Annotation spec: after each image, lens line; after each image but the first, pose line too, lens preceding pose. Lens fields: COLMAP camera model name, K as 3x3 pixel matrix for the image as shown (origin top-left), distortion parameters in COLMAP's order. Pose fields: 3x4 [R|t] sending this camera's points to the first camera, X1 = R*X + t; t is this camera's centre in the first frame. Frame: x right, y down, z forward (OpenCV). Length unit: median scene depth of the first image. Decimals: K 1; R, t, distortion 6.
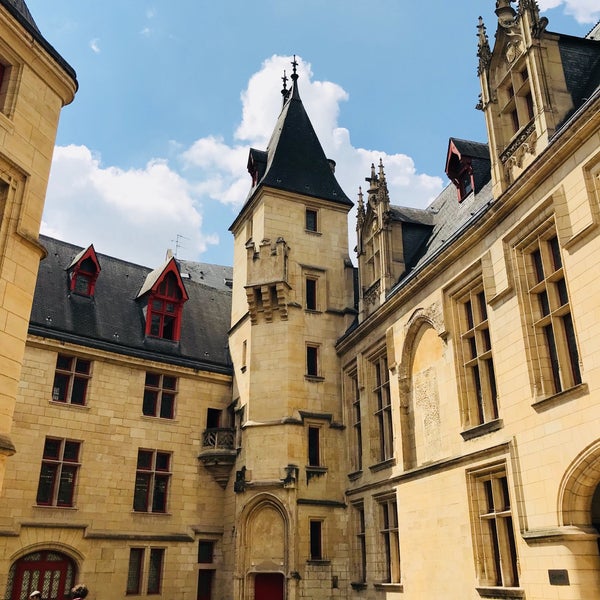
lens RADIAL K [[643.7, 0, 300.0], [0, 643.7, 300.0], [0, 0, 1]] dist [0.014765, 0.013002]
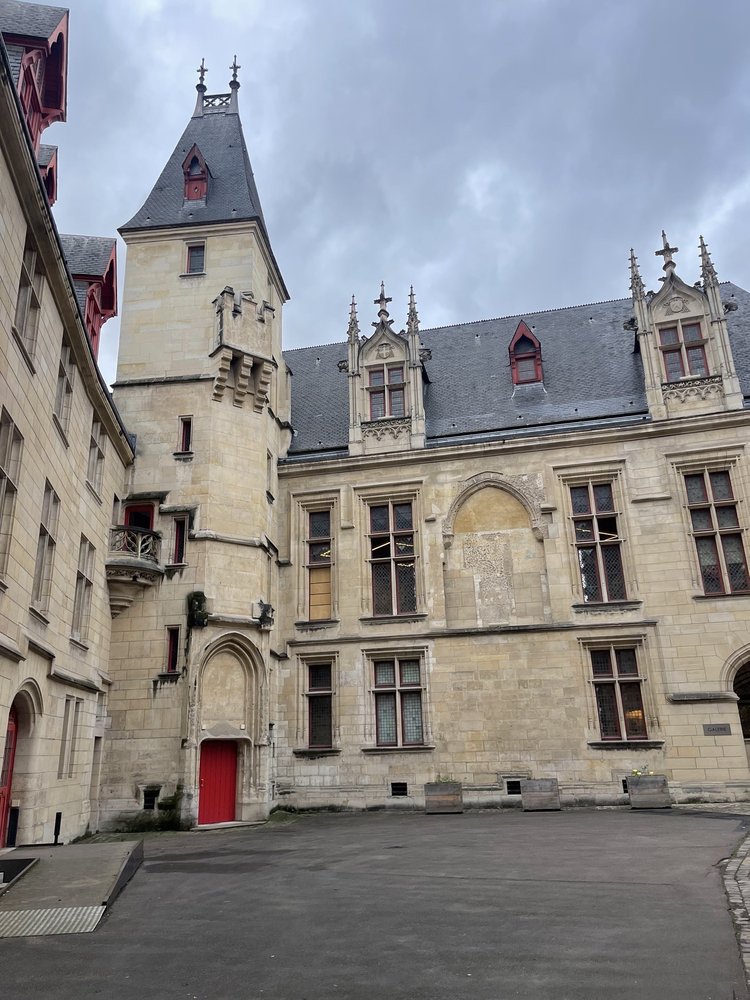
lens RADIAL K [[736.3, 0, 375.0], [0, 736.3, 500.0], [0, 0, 1]] dist [0.043422, -0.000772]
pose [[0.508869, 0.261784, 0.820074, -0.714427], [-0.311402, 0.944105, -0.108147, 0.202401], [-0.802547, -0.200340, 0.561945, 0.439790]]
